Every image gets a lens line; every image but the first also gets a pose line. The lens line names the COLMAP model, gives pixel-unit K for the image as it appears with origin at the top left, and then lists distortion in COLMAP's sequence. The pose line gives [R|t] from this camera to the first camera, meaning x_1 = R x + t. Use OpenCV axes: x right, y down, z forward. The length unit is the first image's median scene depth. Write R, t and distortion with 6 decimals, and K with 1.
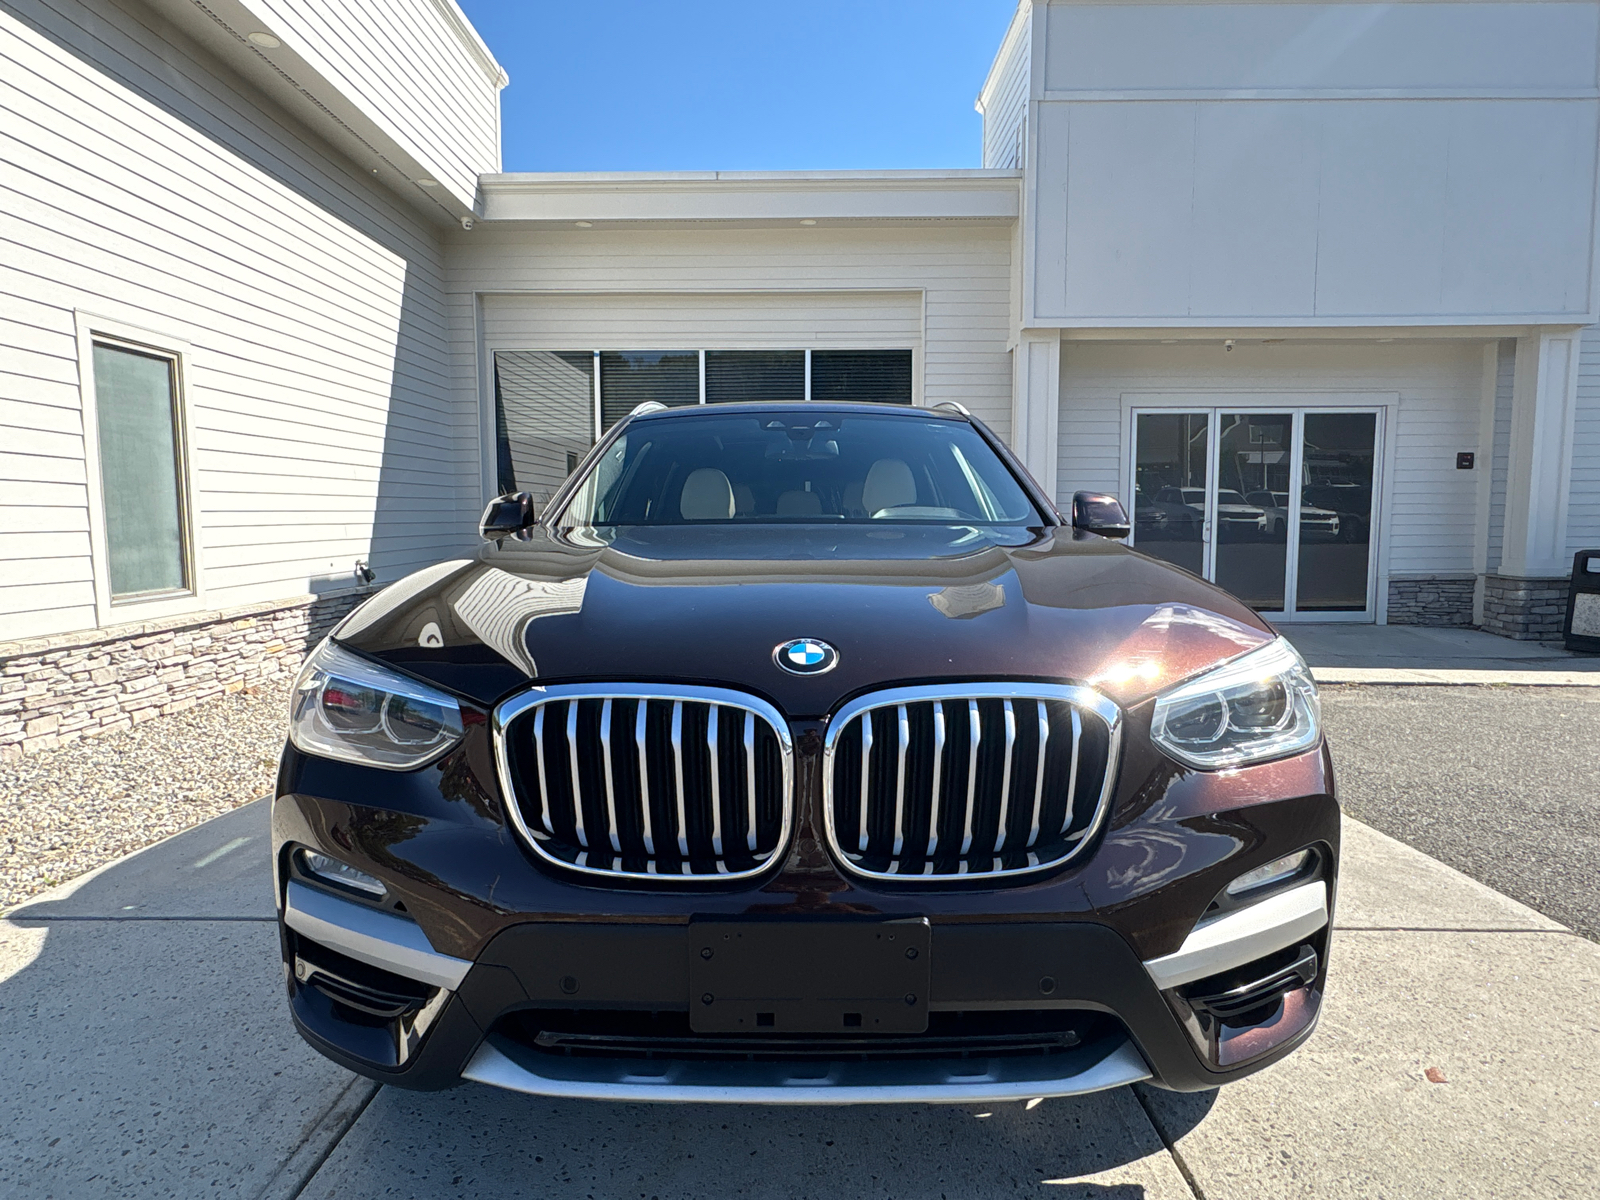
lens RADIAL K [[906.1, 0, 796.9], [0, 906.1, 596.4], [0, 0, 1]] dist [0.002532, -0.001565]
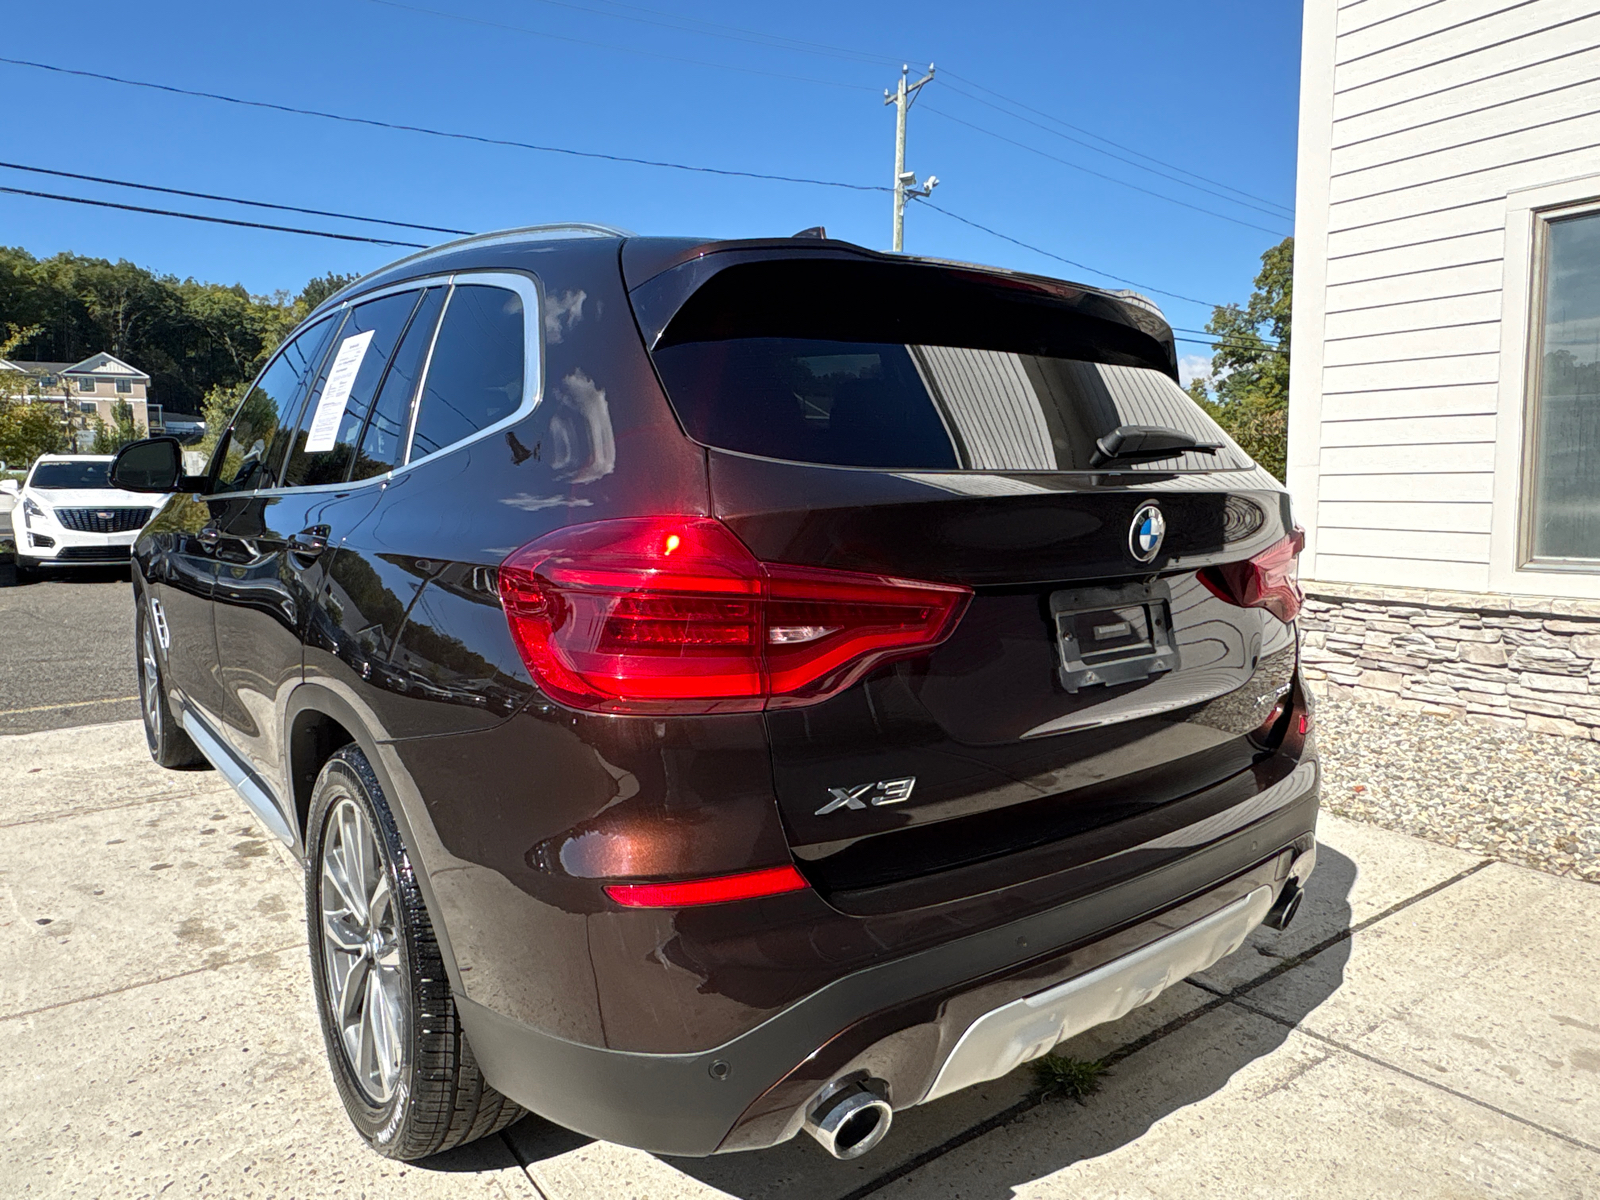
lens RADIAL K [[1052.7, 0, 793.6], [0, 1052.7, 596.7], [0, 0, 1]] dist [-0.003048, 0.004294]
pose [[-0.793793, 0.075718, -0.603457, 0.300257], [-0.038651, 0.983934, 0.174300, -0.107983], [0.606959, 0.161682, -0.778113, 1.453616]]
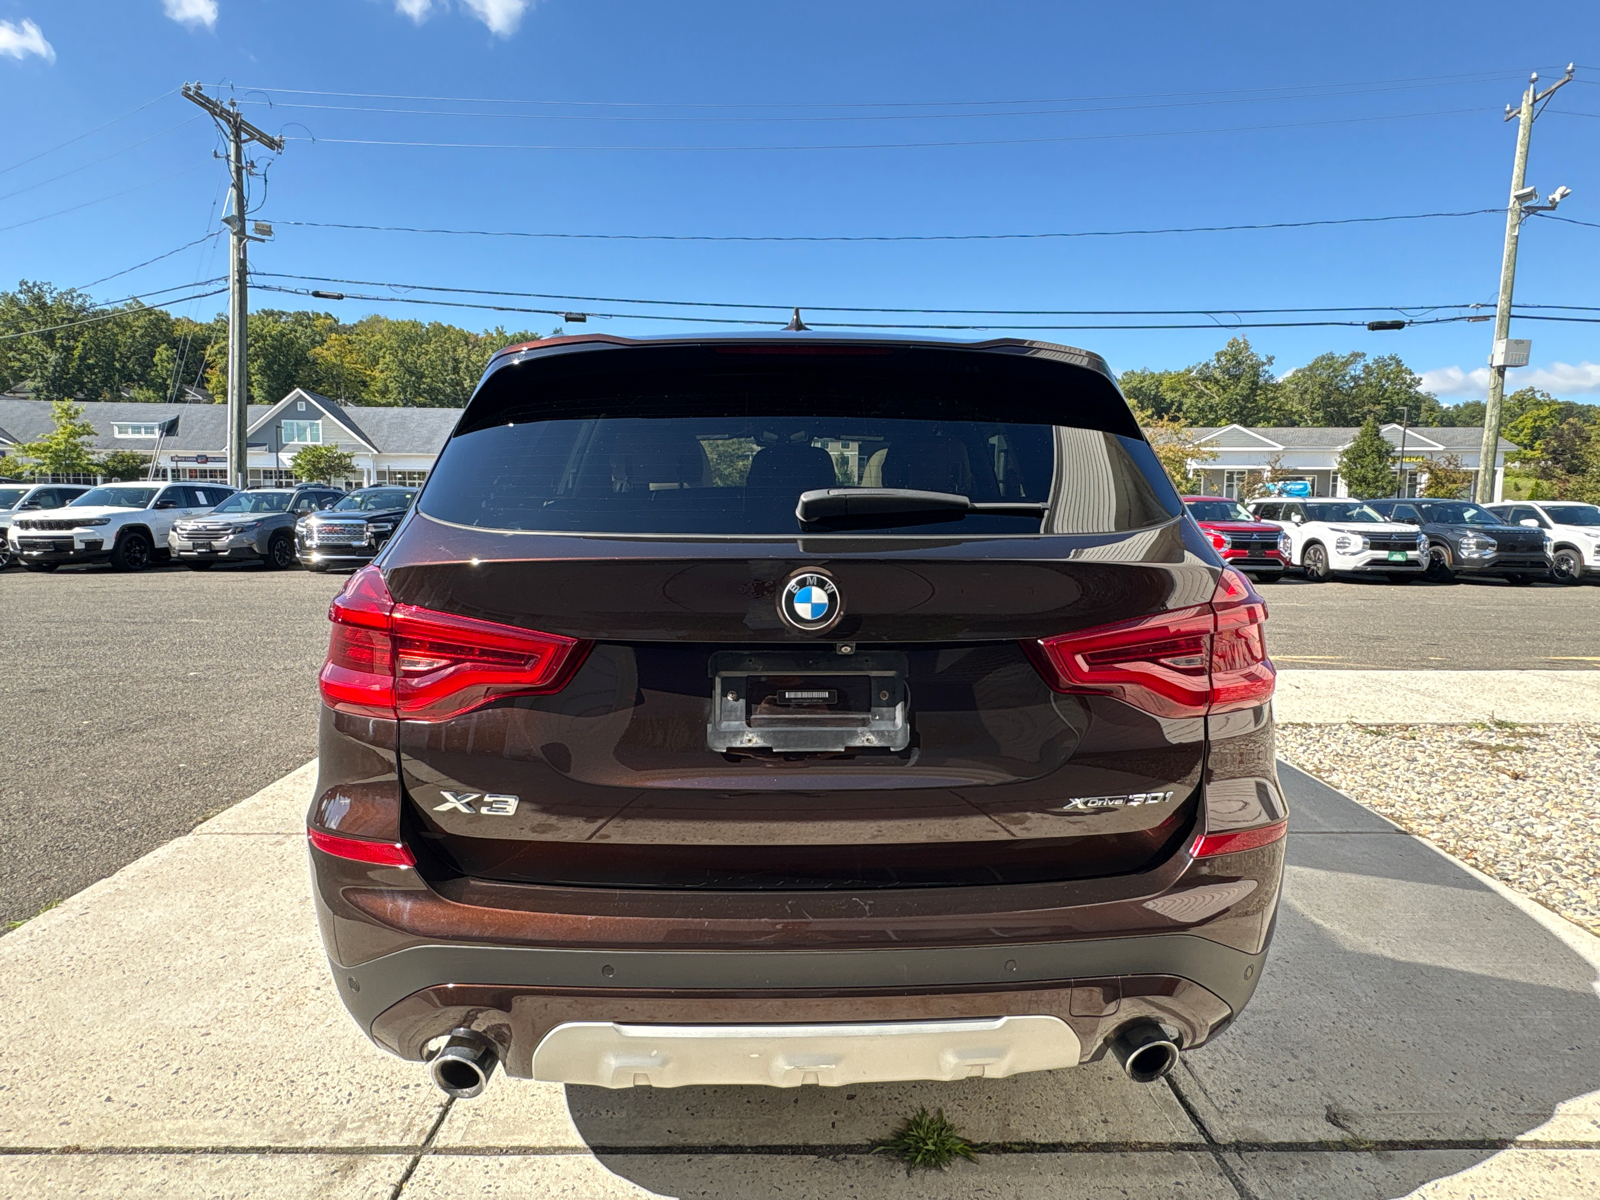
lens RADIAL K [[845.2, 0, 797.6], [0, 845.2, 599.4], [0, 0, 1]] dist [0.001844, -0.001924]
pose [[-0.999555, 0.001214, -0.029805, 0.013707], [-0.004300, 0.982871, 0.184243, -0.122399], [0.029518, 0.184289, -0.982429, 1.514095]]
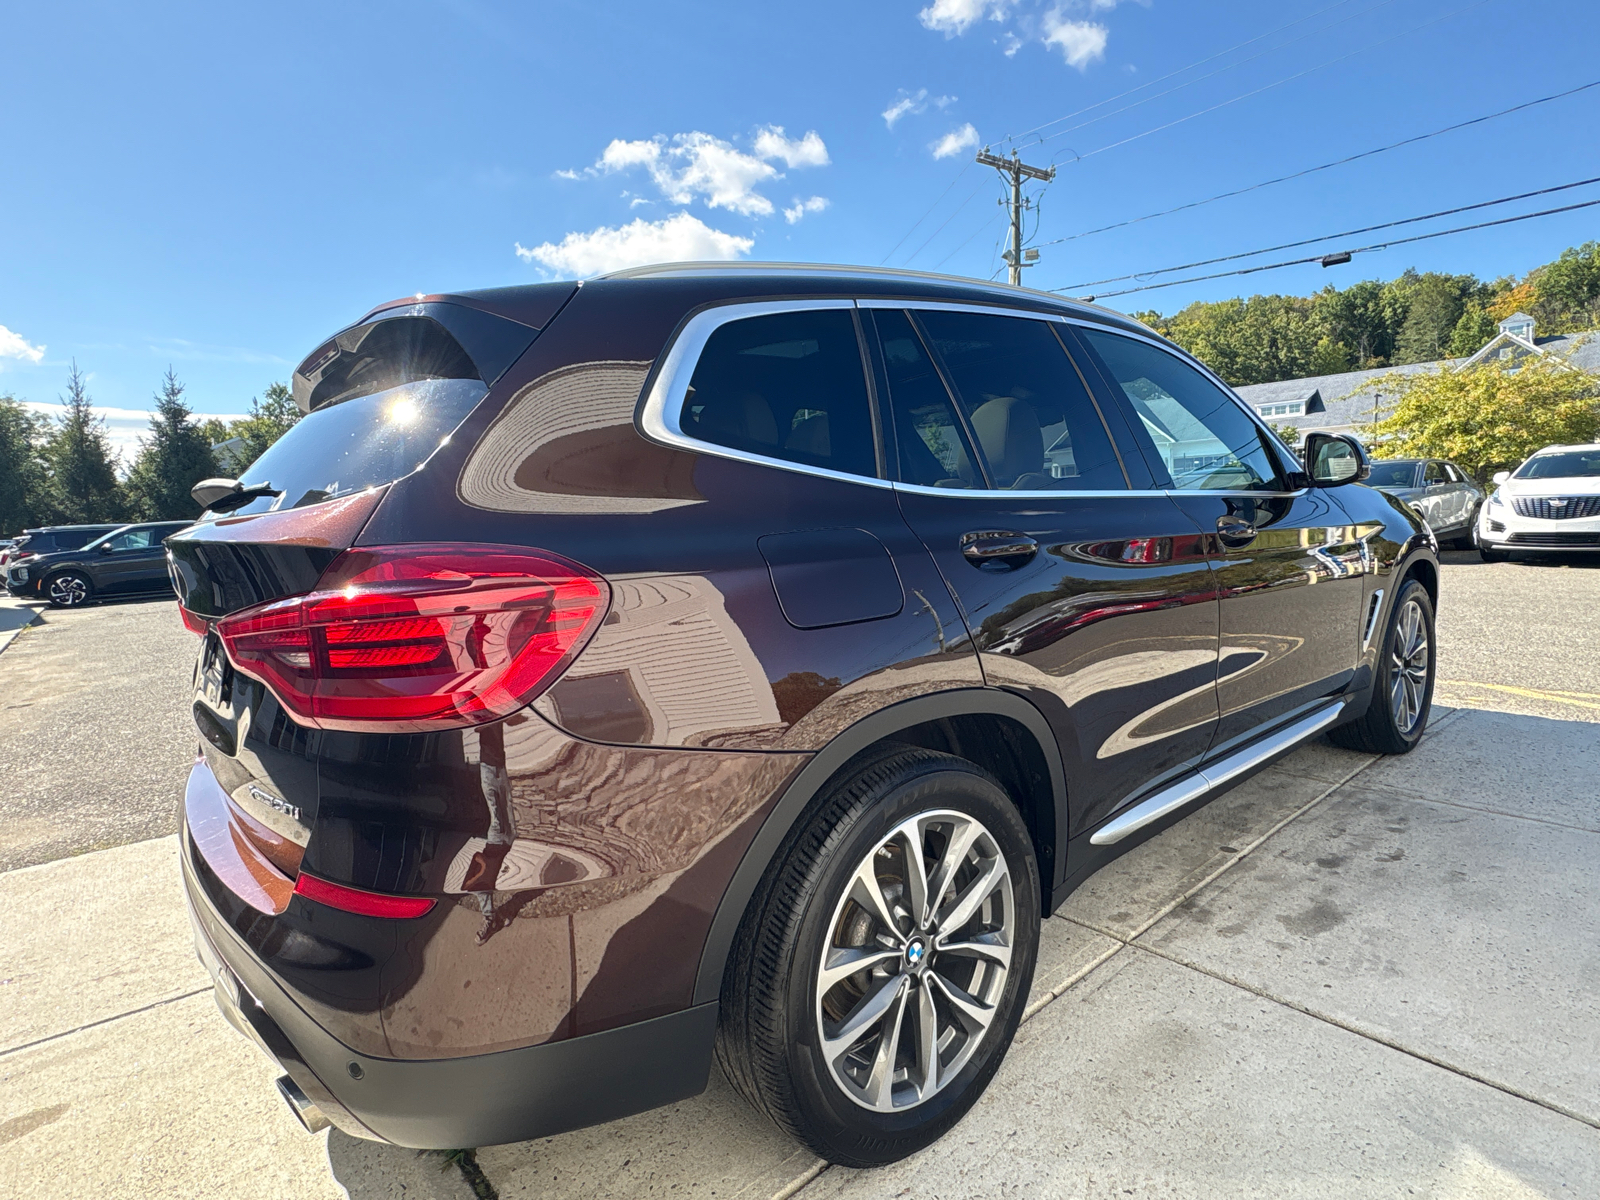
lens RADIAL K [[844.6, 0, 796.3], [0, 844.6, 598.3], [0, 0, 1]] dist [-0.003800, 0.002847]
pose [[-0.643347, -0.044095, 0.764304, -0.405754], [0.109439, 0.982790, 0.148820, -0.086220], [-0.757712, 0.179387, -0.627449, 1.278951]]
